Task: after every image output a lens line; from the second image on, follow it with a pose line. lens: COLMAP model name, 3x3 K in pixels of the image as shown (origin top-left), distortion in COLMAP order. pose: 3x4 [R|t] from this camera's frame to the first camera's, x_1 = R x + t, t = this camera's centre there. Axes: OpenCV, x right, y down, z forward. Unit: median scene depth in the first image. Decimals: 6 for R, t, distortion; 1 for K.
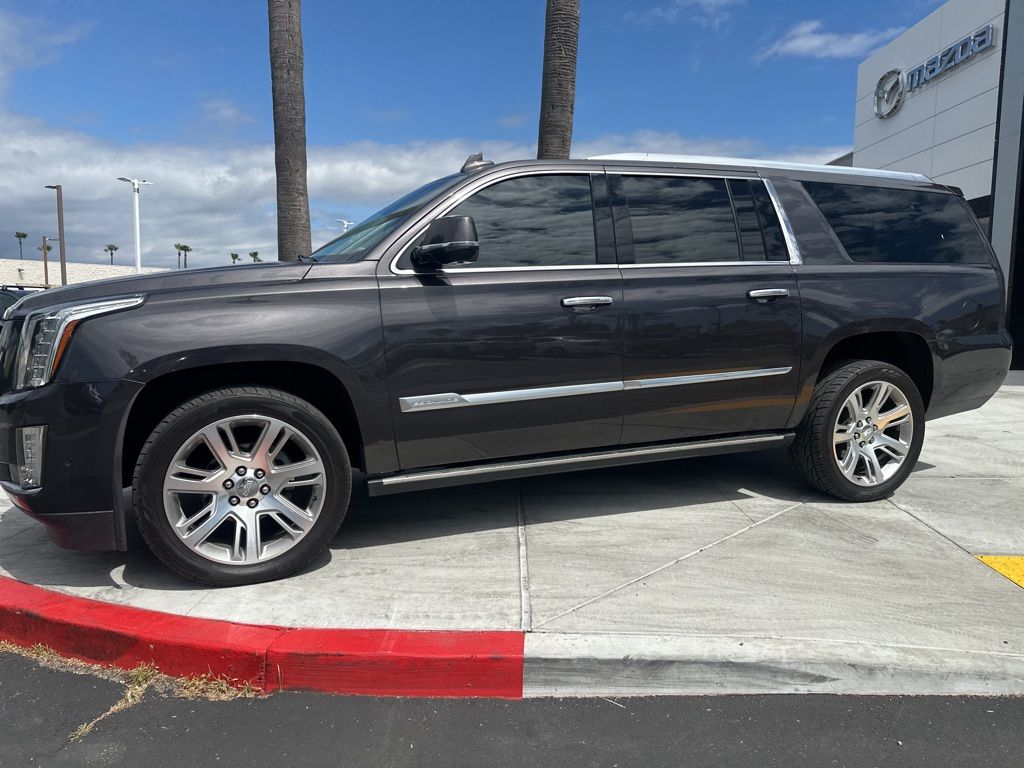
lens RADIAL K [[718.4, 0, 510.2], [0, 718.4, 376.4], [0, 0, 1]] dist [0.030726, -0.033707]
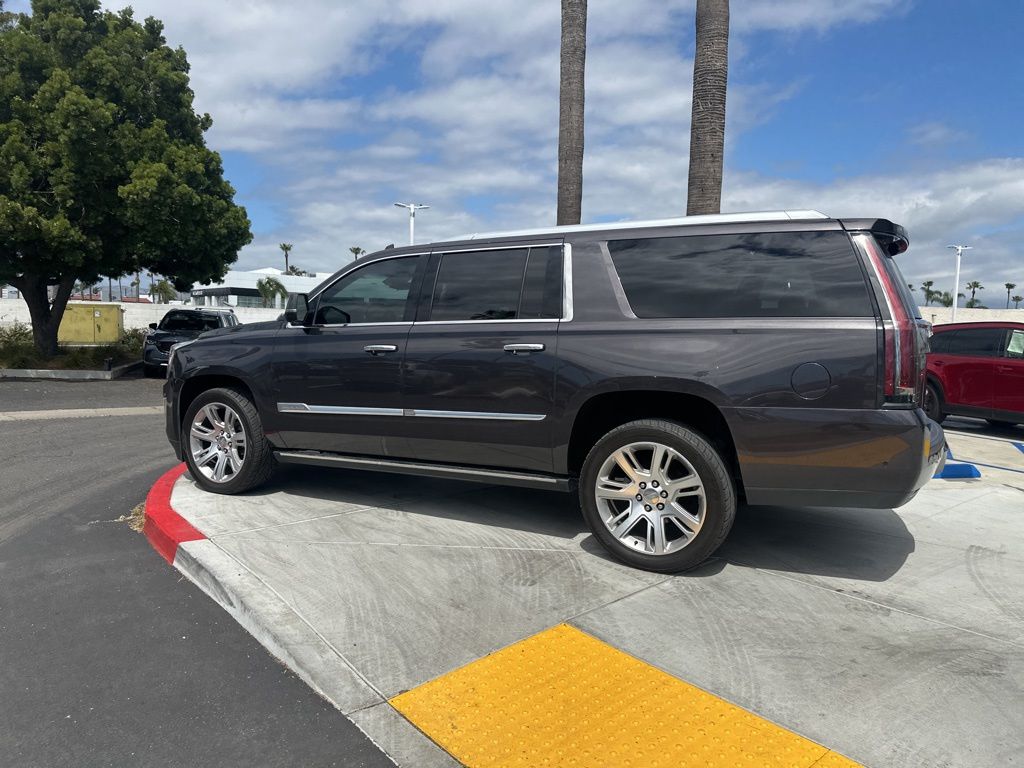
lens RADIAL K [[718.4, 0, 510.2], [0, 718.4, 376.4], [0, 0, 1]] dist [0.030726, -0.033707]
pose [[0.641472, 0.060883, -0.764727, 1.547475], [-0.094505, 0.995524, -0.000016, -0.087135], [0.761303, 0.072281, 0.644355, 0.352389]]
